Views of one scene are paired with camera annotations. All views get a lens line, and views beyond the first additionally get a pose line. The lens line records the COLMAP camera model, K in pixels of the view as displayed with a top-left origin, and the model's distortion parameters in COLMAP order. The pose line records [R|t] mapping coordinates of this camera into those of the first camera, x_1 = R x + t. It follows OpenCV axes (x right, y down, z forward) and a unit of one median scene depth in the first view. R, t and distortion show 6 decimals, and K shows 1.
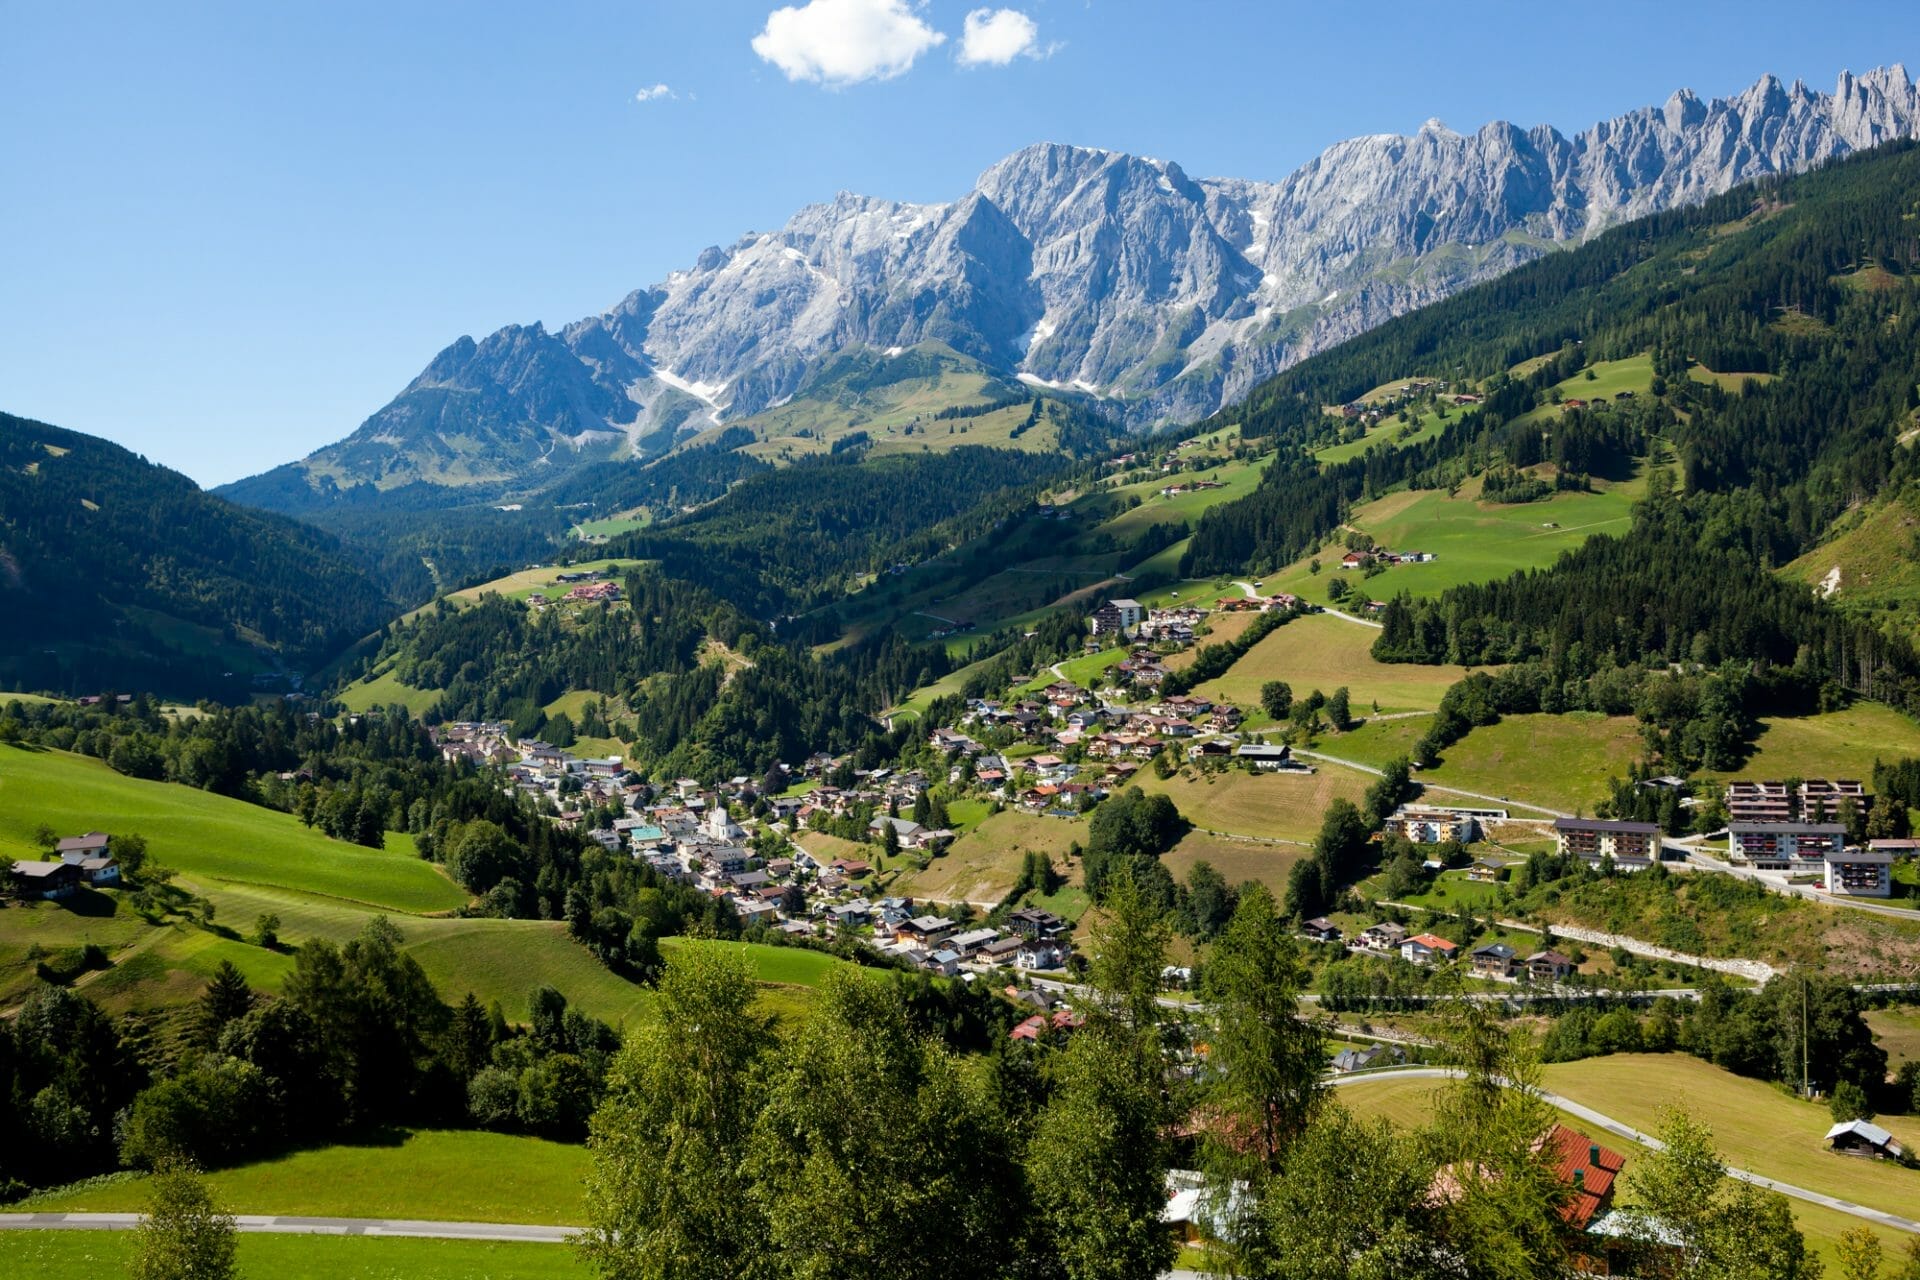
lens RADIAL K [[1515.5, 0, 960.0], [0, 1515.5, 640.0], [0, 0, 1]] dist [-0.126210, 0.115214]
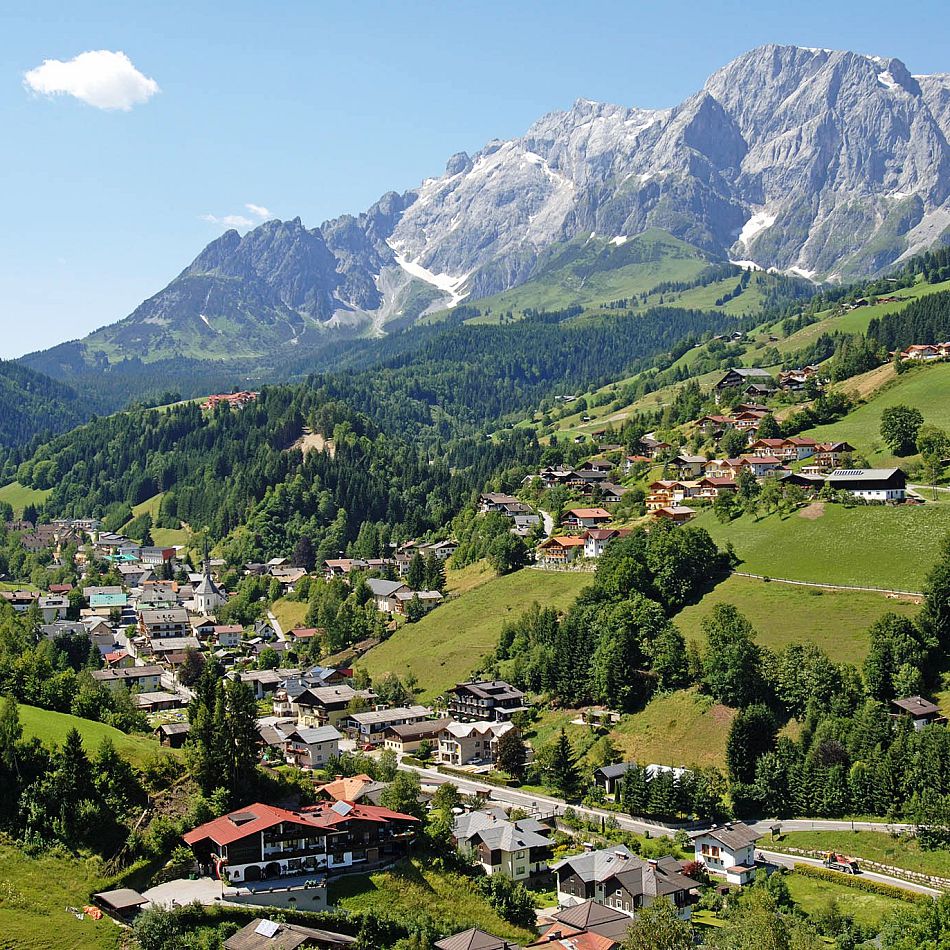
lens RADIAL K [[1374.5, 0, 475.0], [0, 1374.5, 475.0], [0, 0, 1]] dist [-0.036051, -0.016089]
pose [[0.986804, 0.022092, -0.160406, 0.054466], [-0.028449, 0.998894, -0.037443, 0.043375], [0.159401, 0.041512, 0.986341, 0.155249]]
